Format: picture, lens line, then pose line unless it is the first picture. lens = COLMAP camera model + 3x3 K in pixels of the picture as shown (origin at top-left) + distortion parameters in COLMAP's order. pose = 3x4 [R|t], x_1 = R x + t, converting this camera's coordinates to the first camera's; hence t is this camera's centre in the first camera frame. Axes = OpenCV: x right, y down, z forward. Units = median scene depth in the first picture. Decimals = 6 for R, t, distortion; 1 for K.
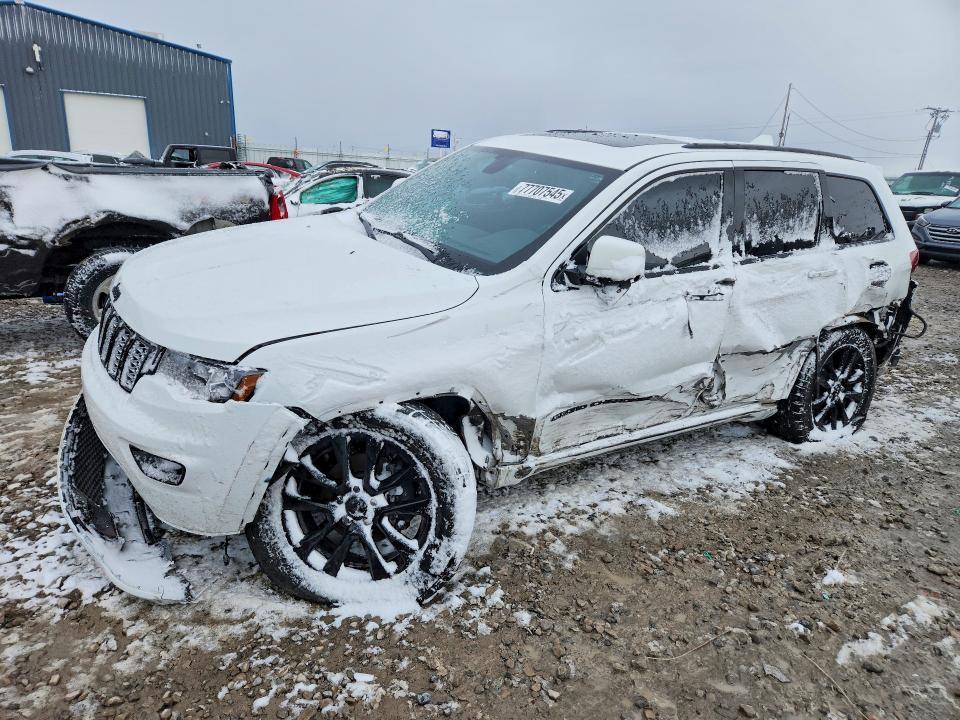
lens RADIAL K [[688.1, 0, 471.5], [0, 688.1, 361.7], [0, 0, 1]] dist [0.038756, -0.006236]
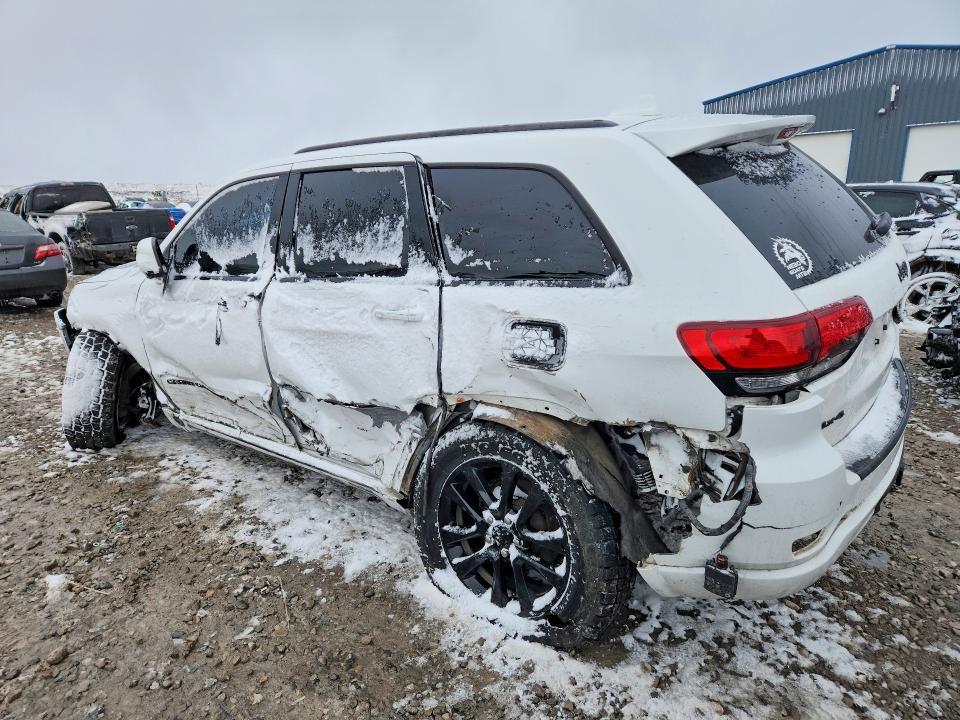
lens RADIAL K [[688.1, 0, 473.0], [0, 688.1, 360.7], [0, 0, 1]] dist [0.038756, -0.006236]
pose [[0.294130, 0.176877, -0.939256, 1.236577], [-0.228995, 0.967145, 0.110418, -0.187088], [0.927927, 0.182607, 0.324970, 0.922234]]
